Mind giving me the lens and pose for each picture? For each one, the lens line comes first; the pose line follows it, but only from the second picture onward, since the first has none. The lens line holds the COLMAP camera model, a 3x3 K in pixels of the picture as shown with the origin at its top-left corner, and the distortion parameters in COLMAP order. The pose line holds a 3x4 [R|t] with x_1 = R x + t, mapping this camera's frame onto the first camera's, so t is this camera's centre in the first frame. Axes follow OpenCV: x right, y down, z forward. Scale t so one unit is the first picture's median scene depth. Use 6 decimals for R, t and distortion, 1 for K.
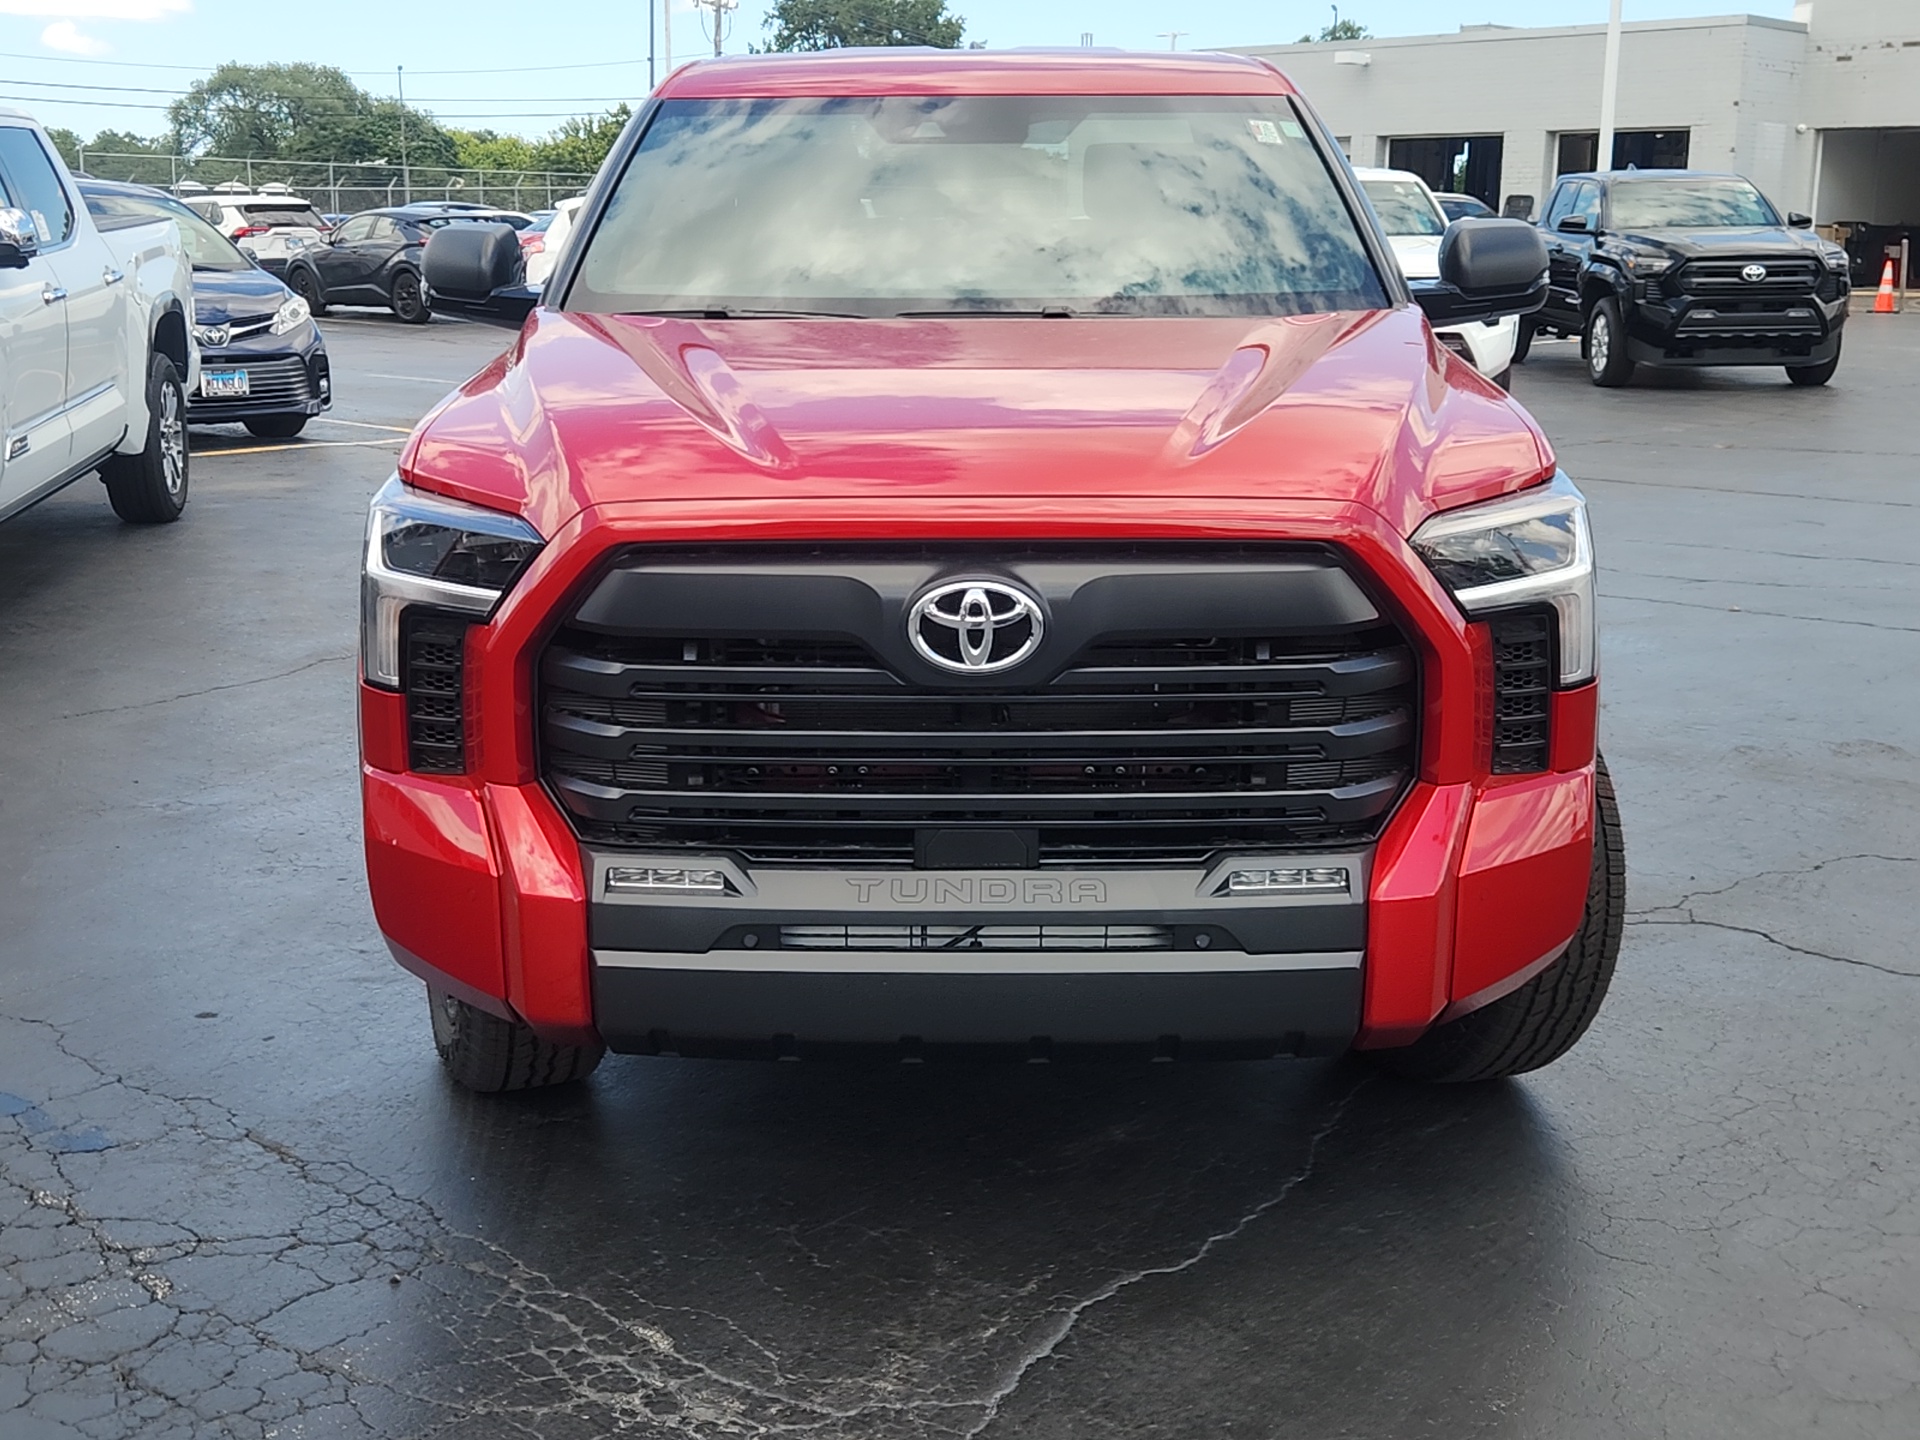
lens RADIAL K [[2245.6, 0, 960.0], [0, 2245.6, 720.0], [0, 0, 1]] dist [0.050731, -0.007518]
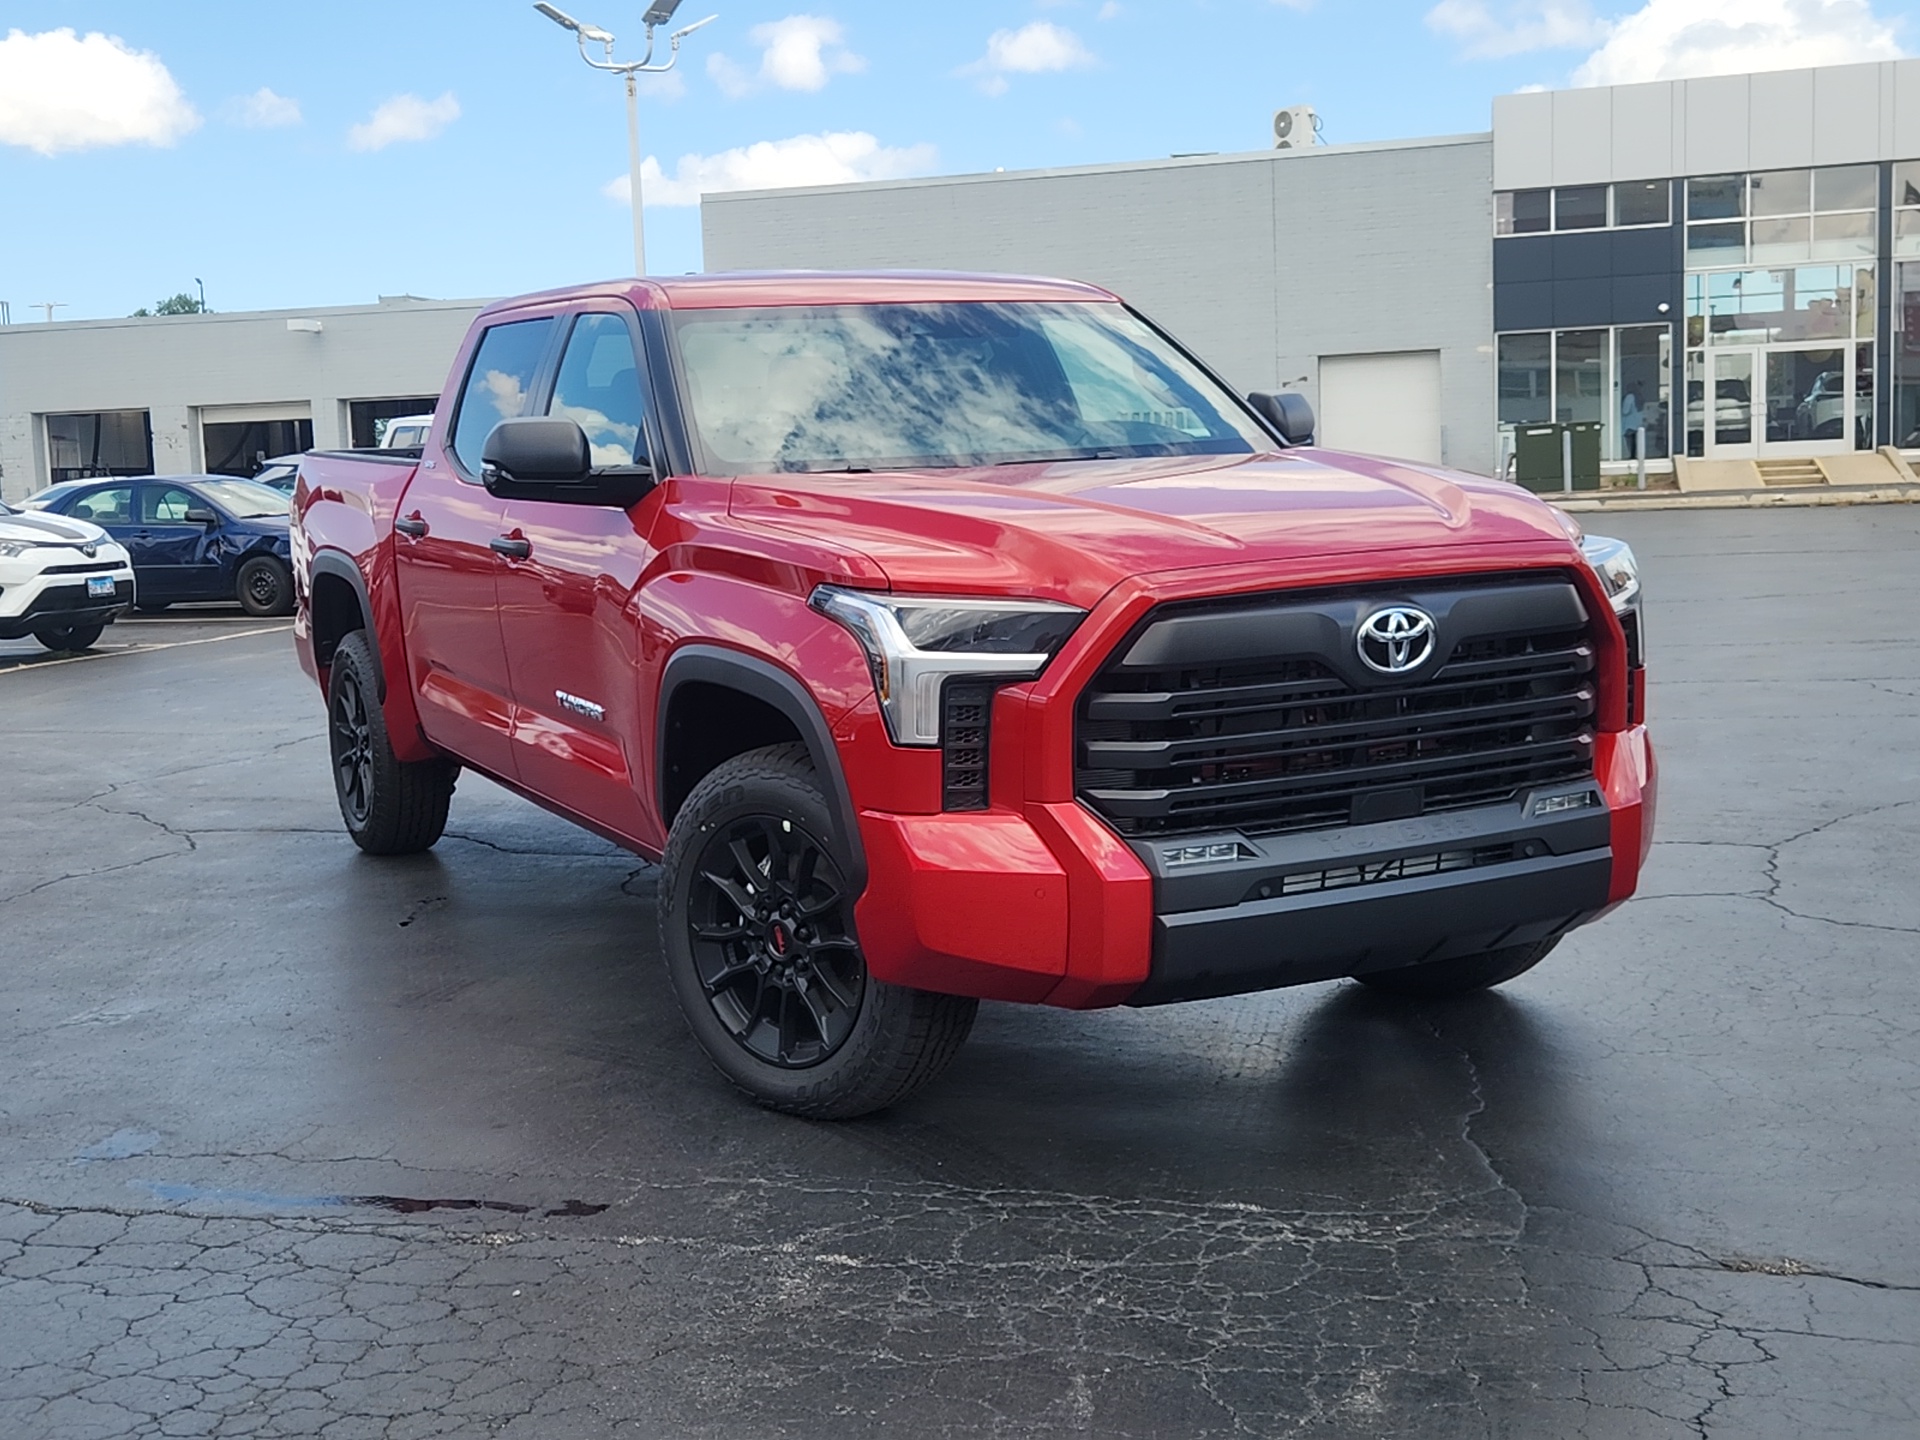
lens RADIAL K [[2245.6, 0, 960.0], [0, 2245.6, 720.0], [0, 0, 1]] dist [0.050731, -0.007518]
pose [[0.885730, -0.093333, 0.454720, -0.852594], [0.144243, 0.986424, -0.078497, 0.076496], [-0.441220, 0.135118, 0.887168, -0.120070]]
